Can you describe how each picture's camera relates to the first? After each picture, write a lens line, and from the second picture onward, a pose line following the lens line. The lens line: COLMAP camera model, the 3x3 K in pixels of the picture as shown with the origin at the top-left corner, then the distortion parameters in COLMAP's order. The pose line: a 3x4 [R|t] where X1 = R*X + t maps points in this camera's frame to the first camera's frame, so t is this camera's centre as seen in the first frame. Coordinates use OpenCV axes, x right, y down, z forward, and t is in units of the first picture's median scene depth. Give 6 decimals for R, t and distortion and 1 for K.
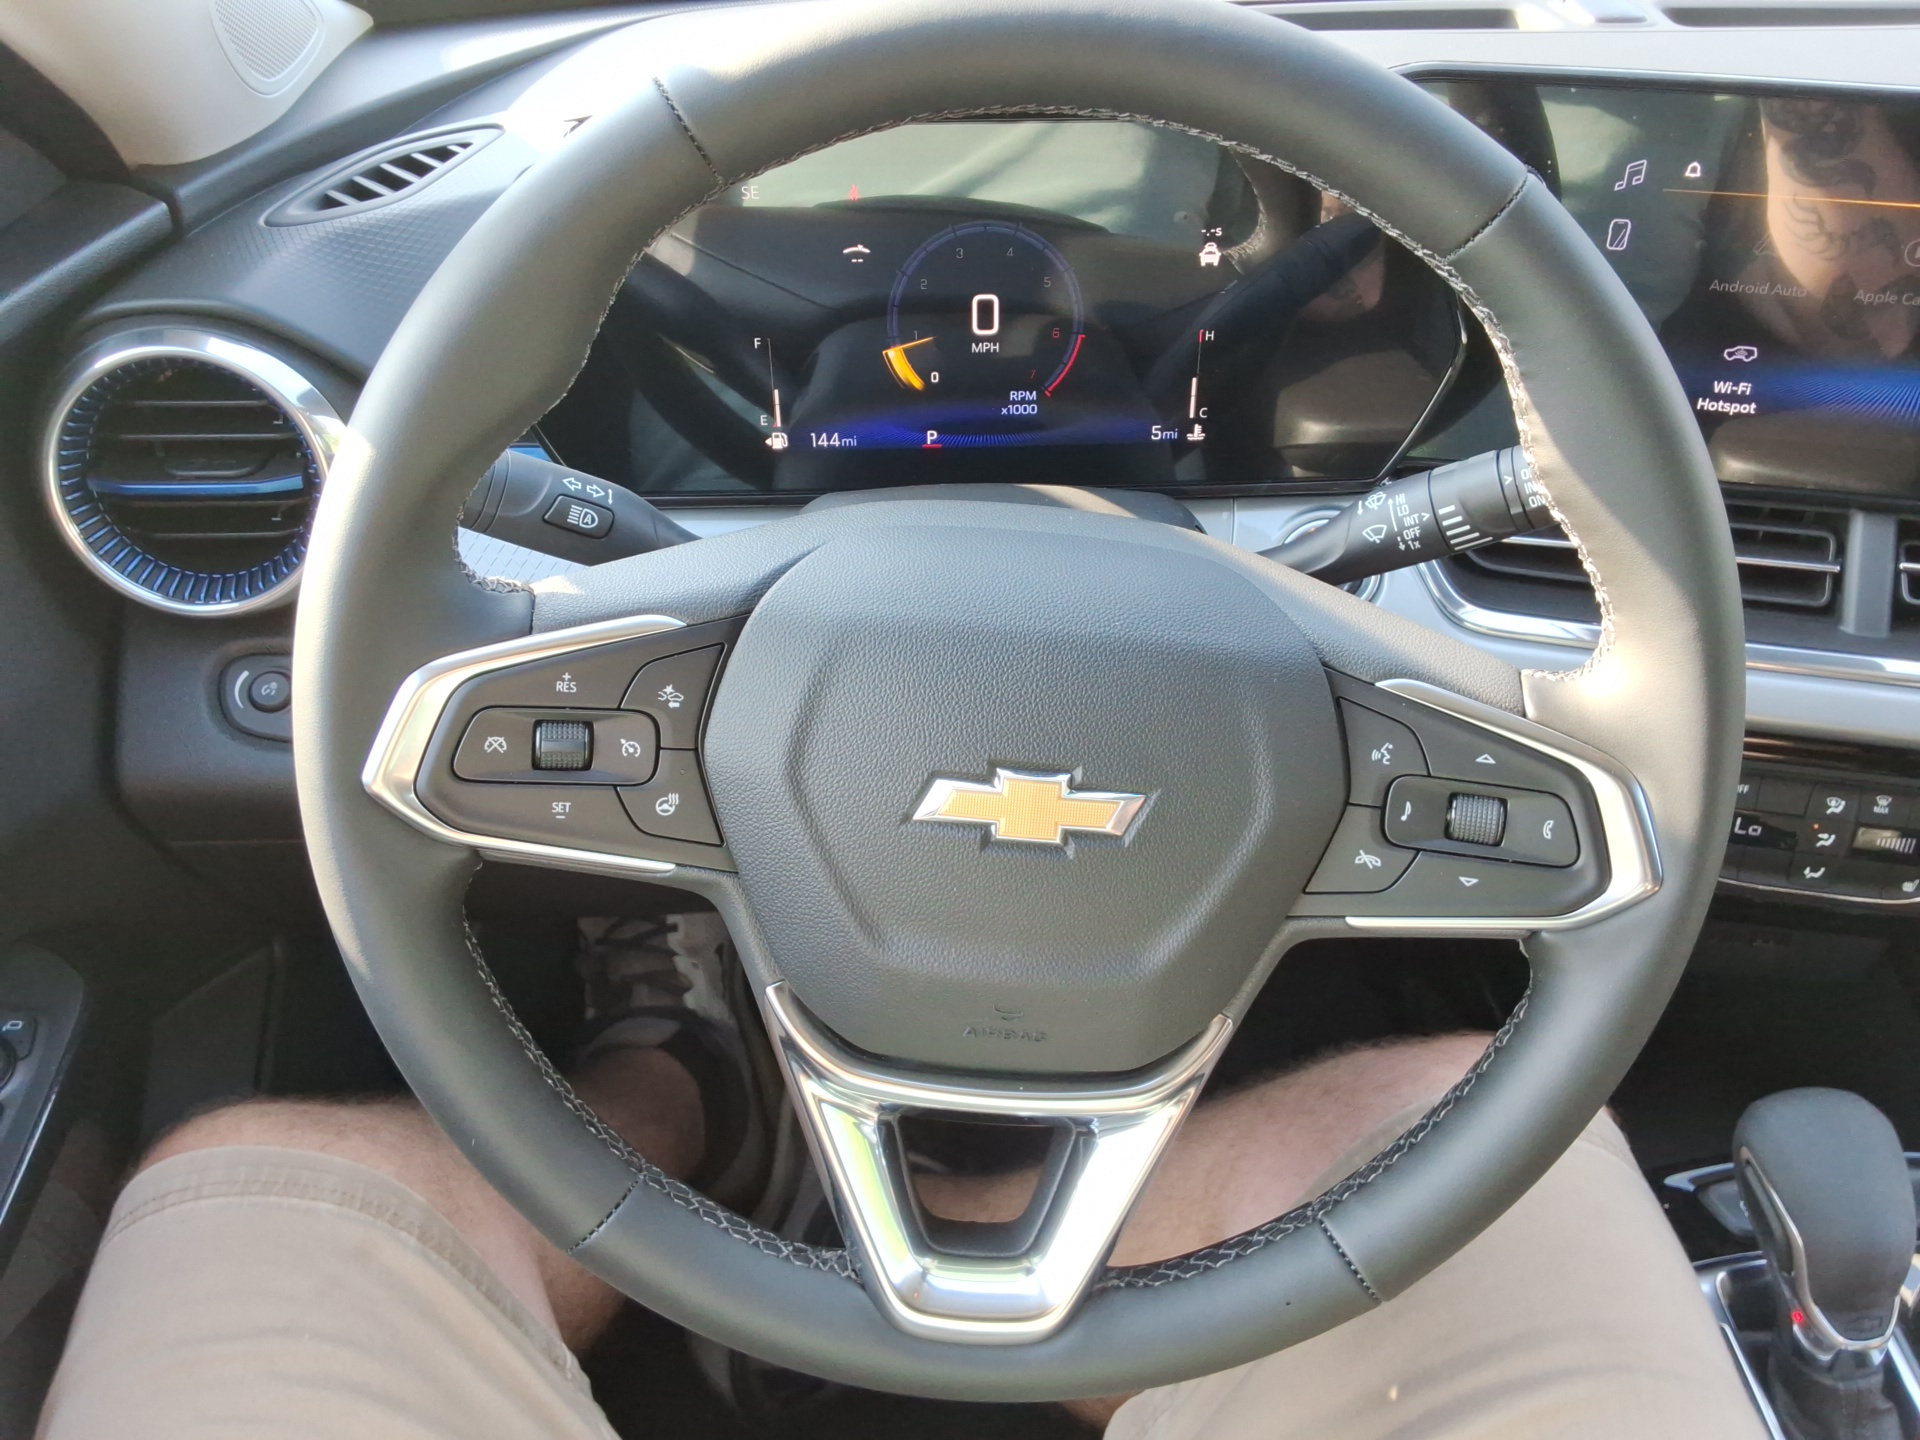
lens RADIAL K [[1523.1, 0, 964.1], [0, 1523.1, 706.7], [0, 0, 1]] dist [0.110708, -0.152554]
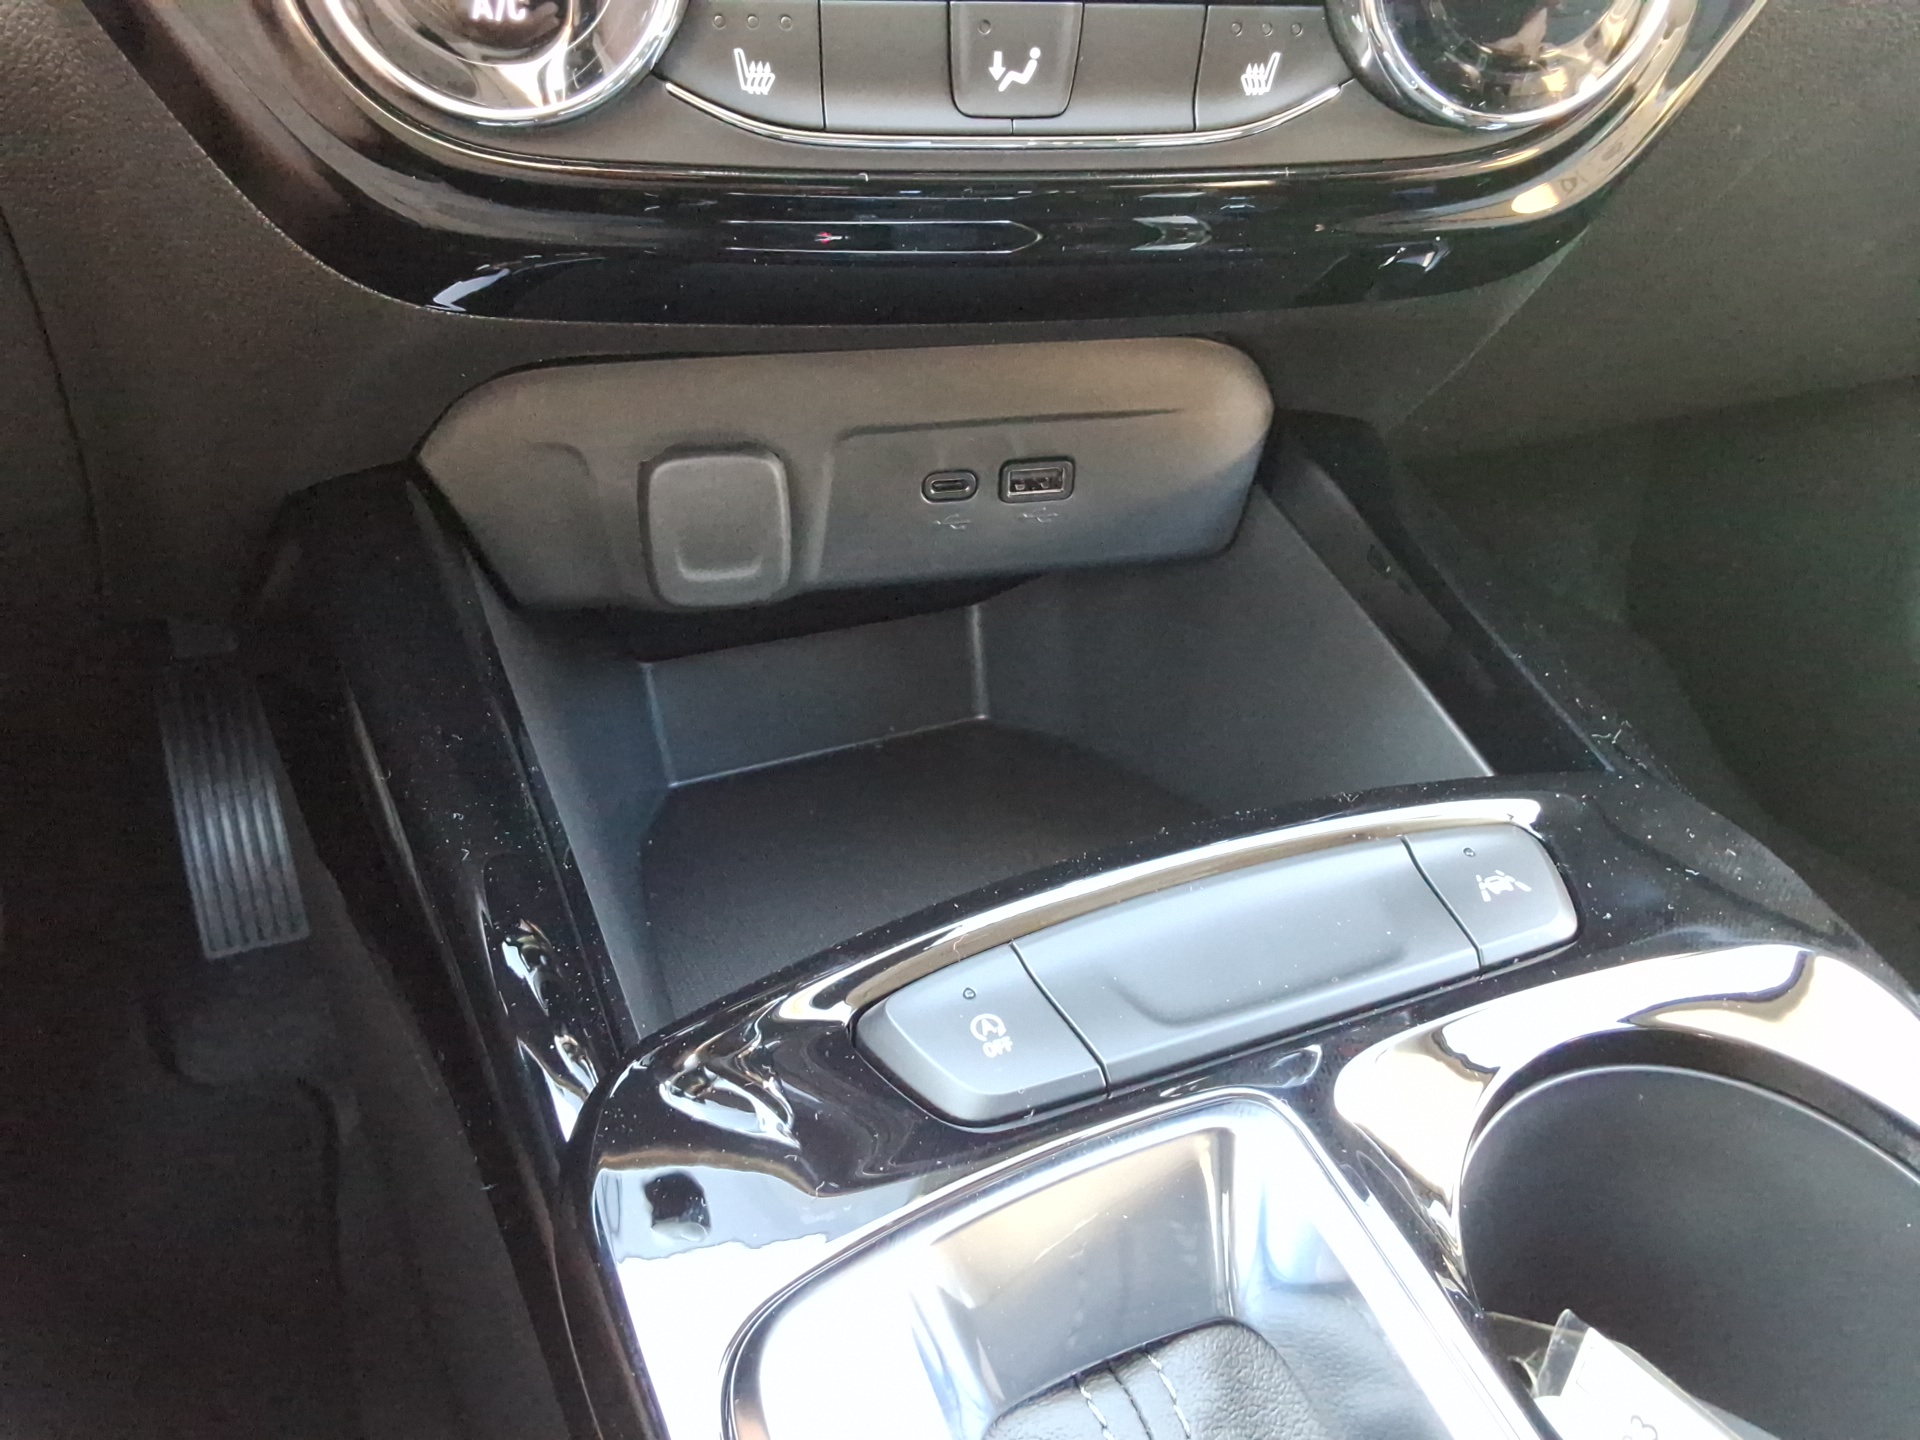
lens RADIAL K [[1537.4, 0, 990.3], [0, 1537.4, 710.3], [0, 0, 1]] dist [0.092986, -0.155372]
pose [[0.935858, -0.155898, 0.316014, 0.590995], [0.155218, 0.987498, 0.027488, 0.345618], [-0.316348, 0.023326, 0.948356, 0.973192]]
